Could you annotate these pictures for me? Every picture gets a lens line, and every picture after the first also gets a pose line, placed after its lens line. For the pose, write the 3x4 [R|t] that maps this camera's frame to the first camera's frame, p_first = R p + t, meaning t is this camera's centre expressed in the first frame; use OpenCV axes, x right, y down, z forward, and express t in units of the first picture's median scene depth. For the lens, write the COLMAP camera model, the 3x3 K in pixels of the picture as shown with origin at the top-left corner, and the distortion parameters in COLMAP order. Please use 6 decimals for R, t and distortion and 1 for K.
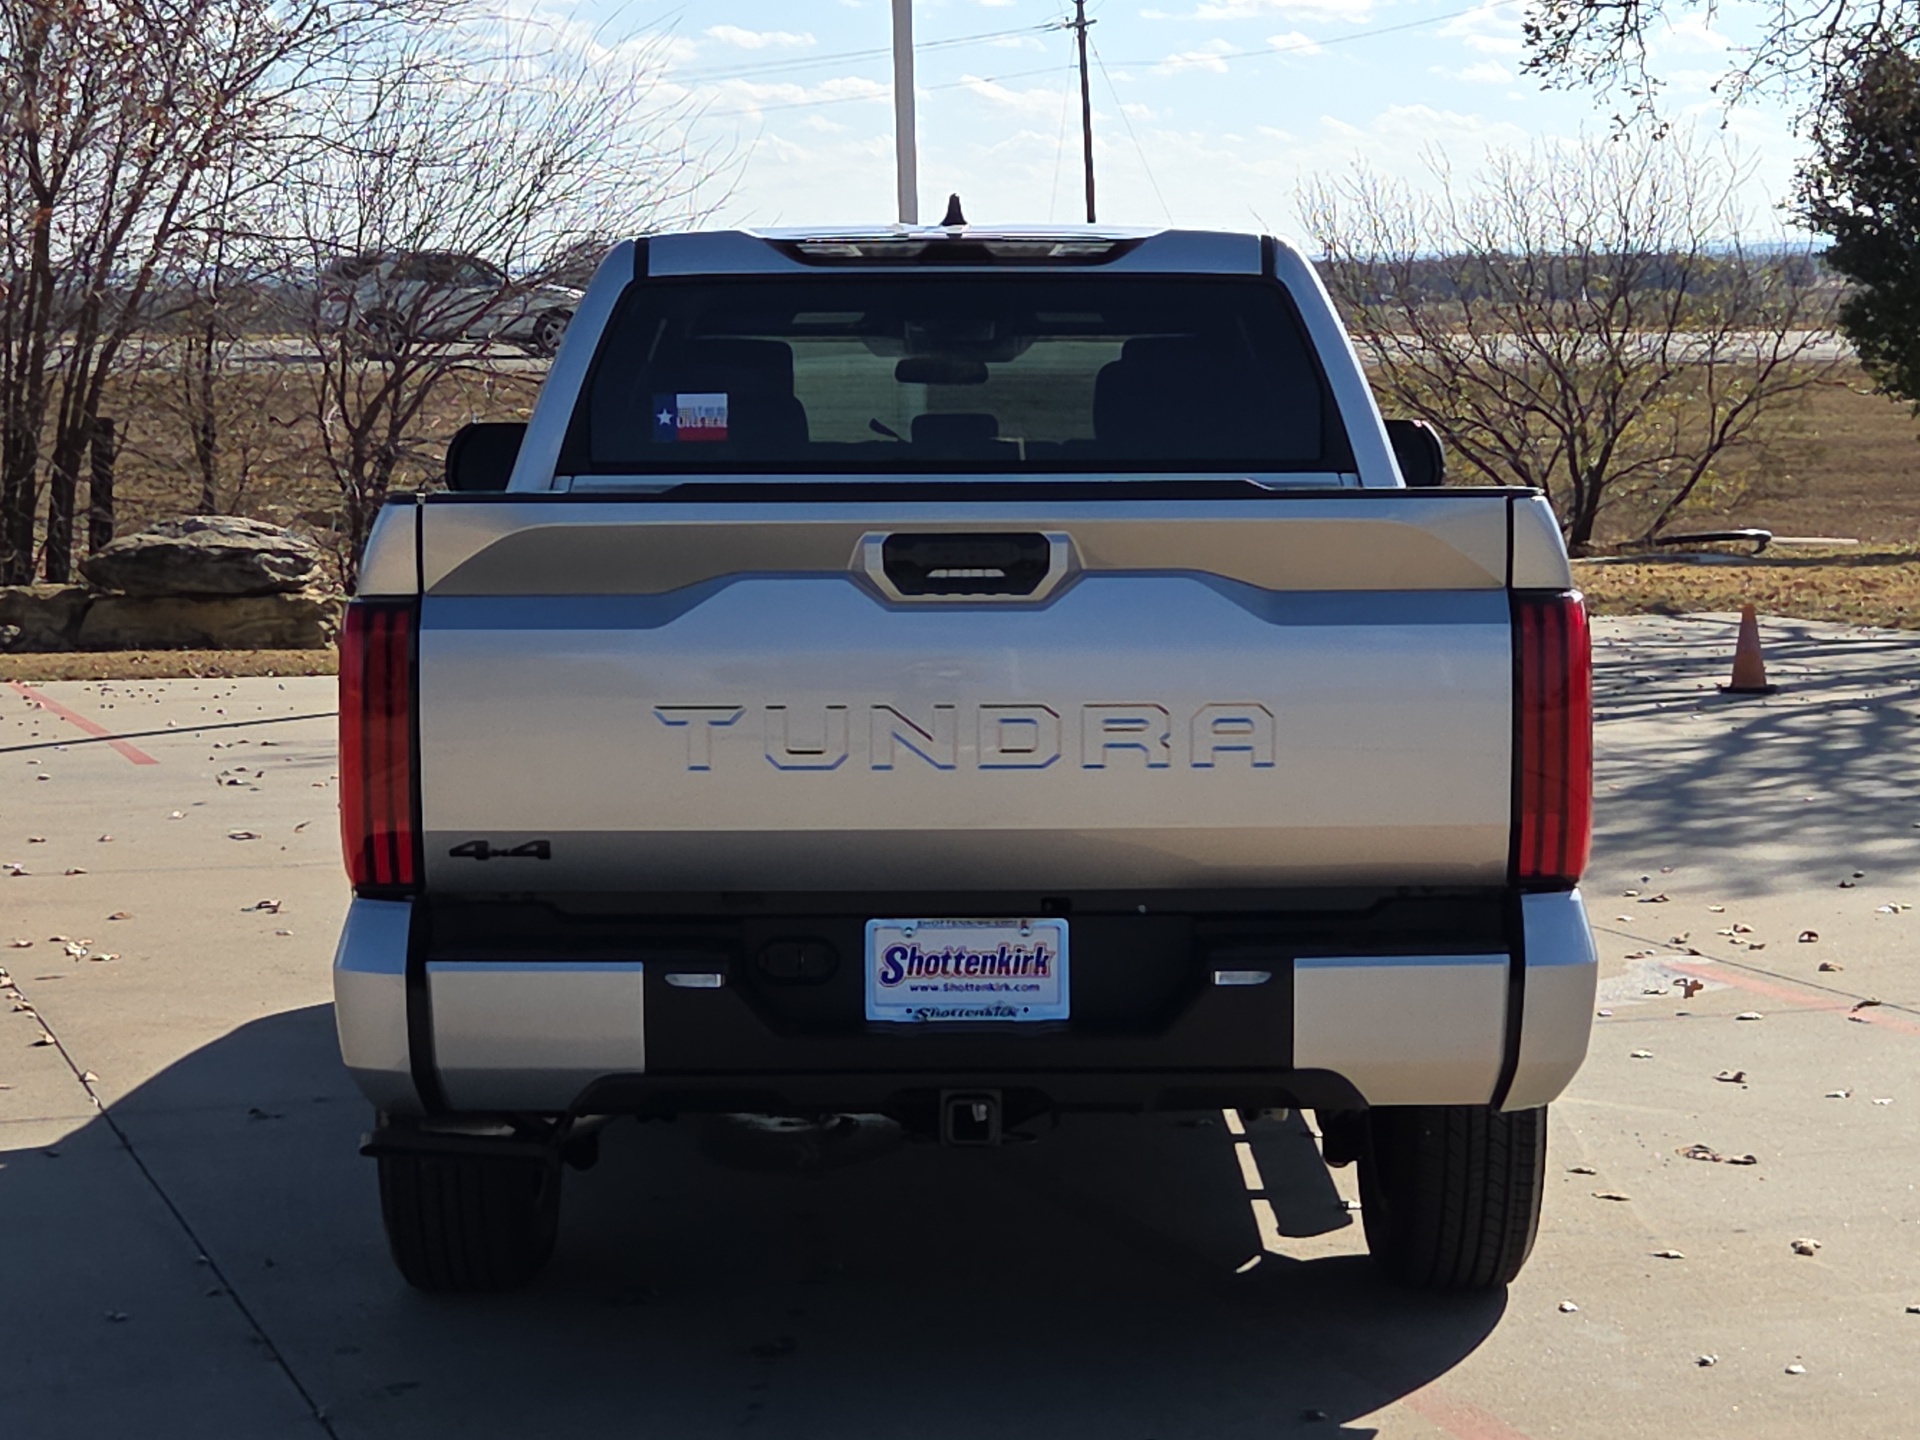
lens RADIAL K [[3678.7, 0, 957.2], [0, 3678.7, 729.6], [0, 0, 1]] dist [0.139678, 0.000000]
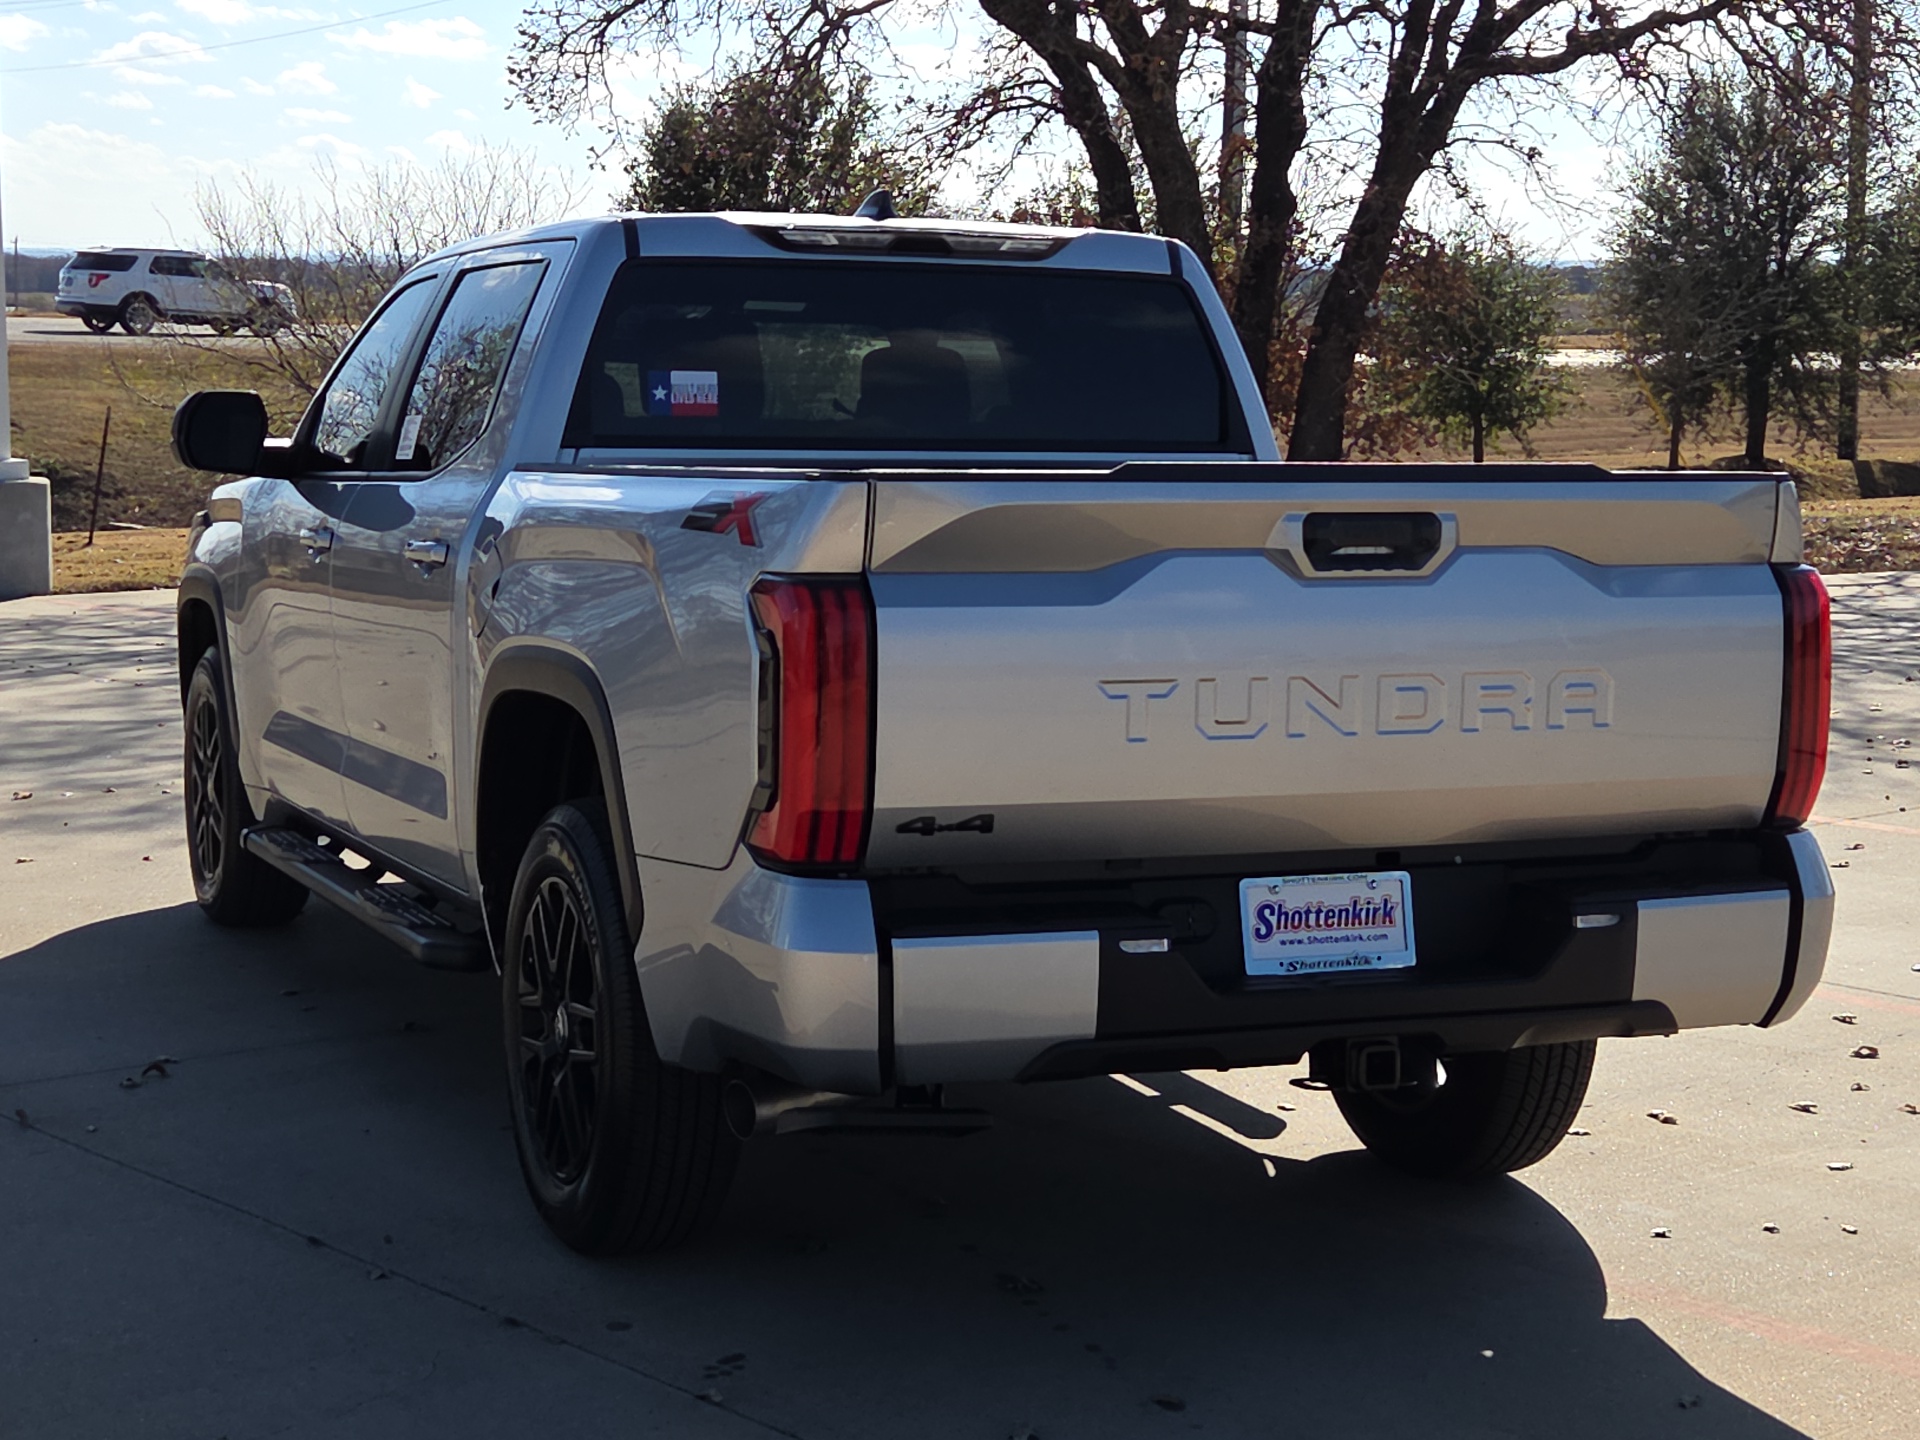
lens RADIAL K [[3010.4, 0, 957.7], [0, 3010.4, 718.1], [0, 0, 1]] dist [0.219421, 0.000000]
pose [[0.929509, -0.019991, 0.368256, -0.417807], [0.012290, 0.999654, 0.023245, -0.015552], [-0.368593, -0.017081, 0.929434, 0.229028]]
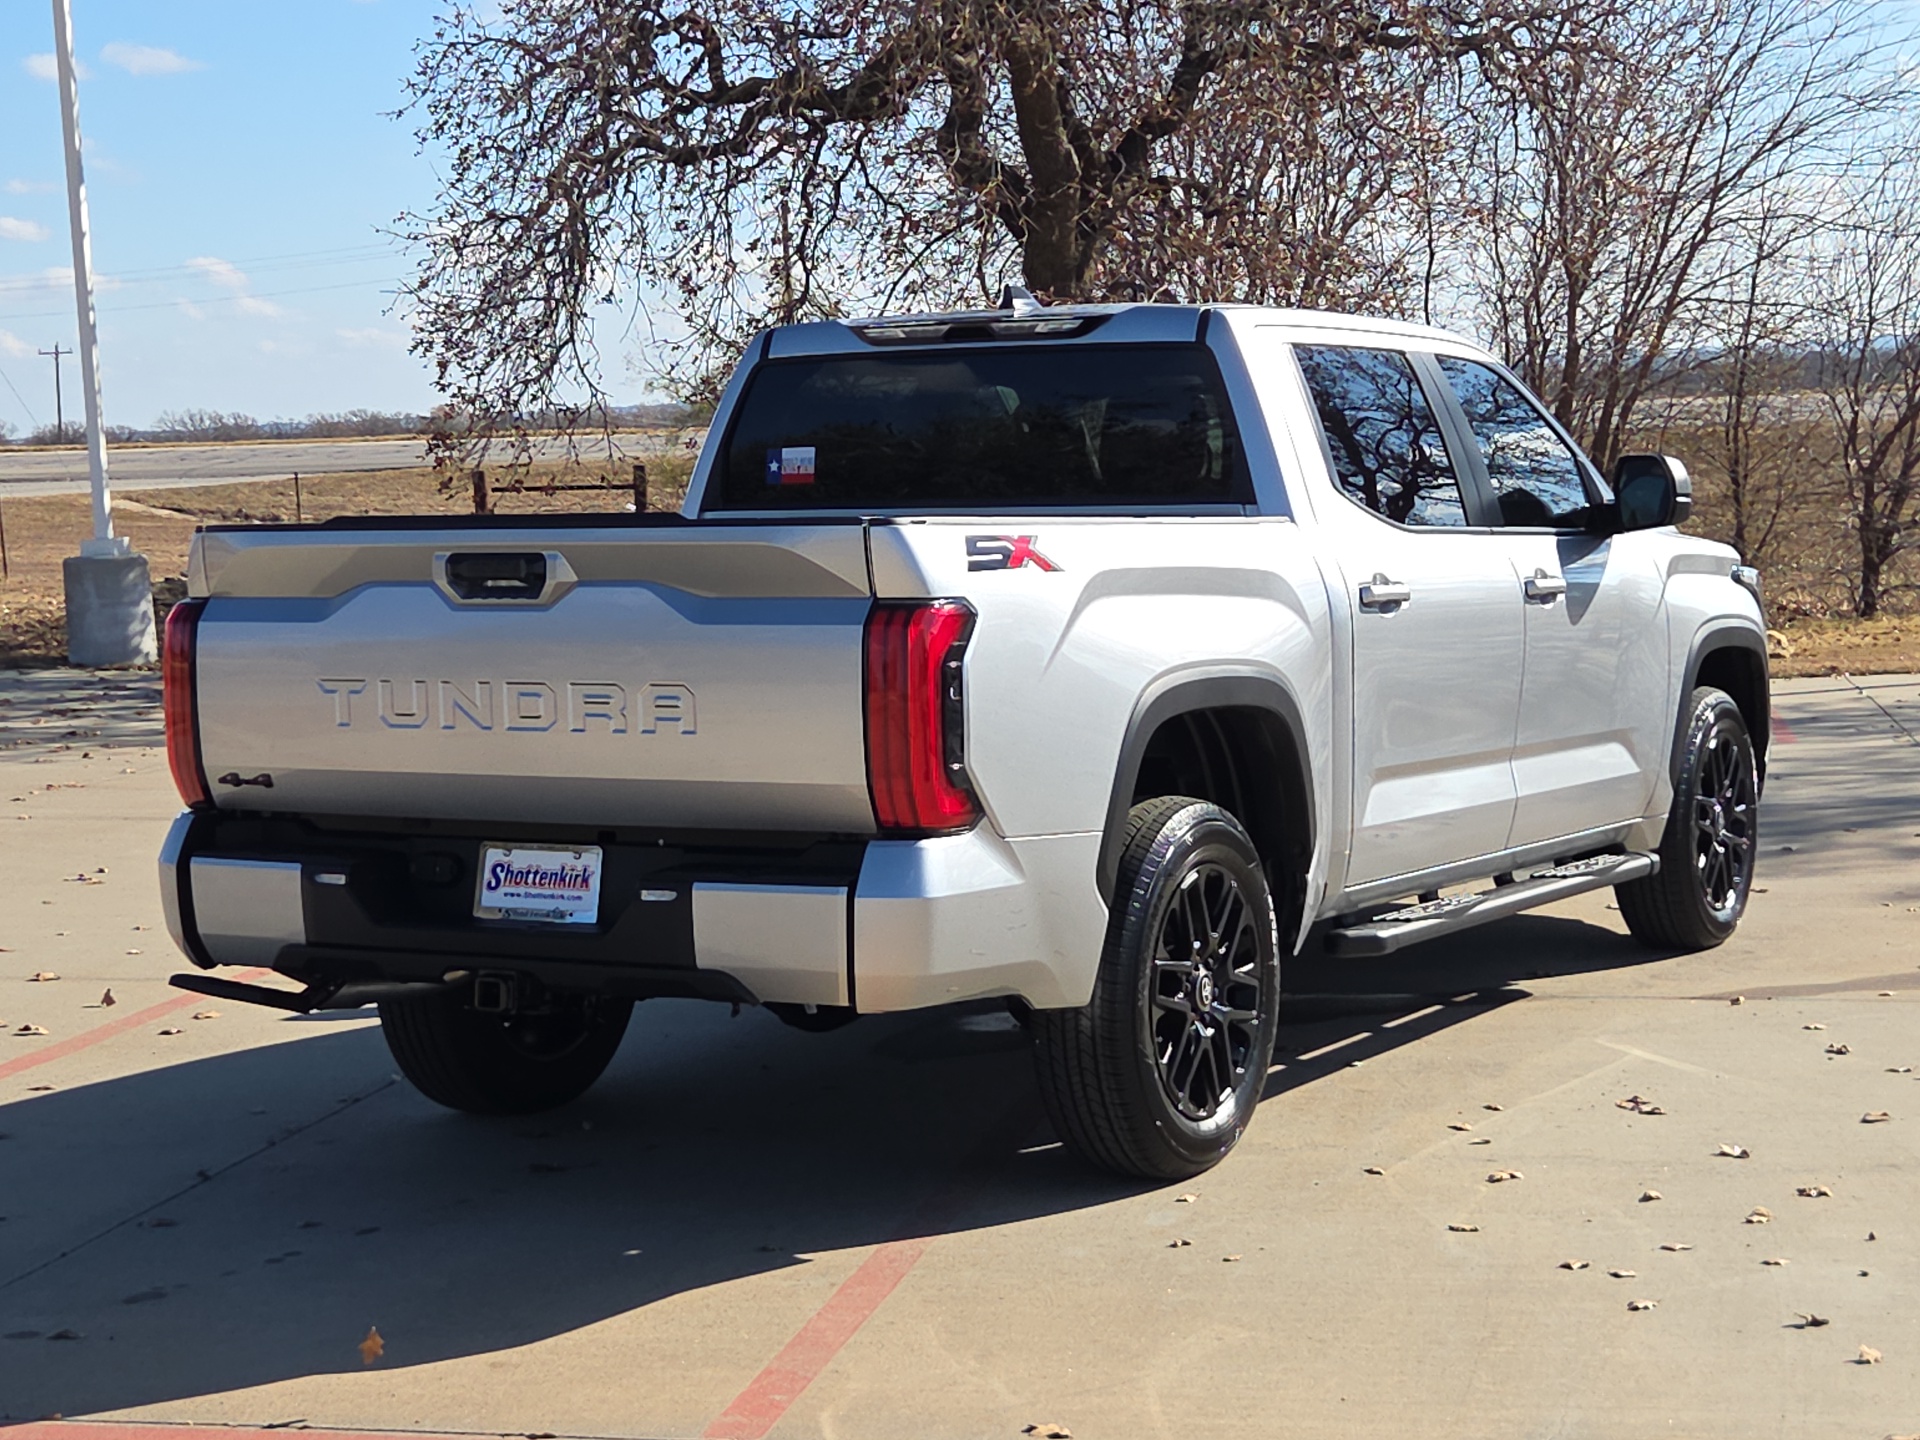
lens RADIAL K [[3156.1, 0, 964.4], [0, 3156.1, 709.7], [0, 0, 1]] dist [0.077079, 0.000000]
pose [[0.871036, 0.021109, -0.490766, 0.695649], [-0.023985, 0.999712, 0.000431, -0.001151], [0.490634, 0.011396, 0.871291, 0.081938]]
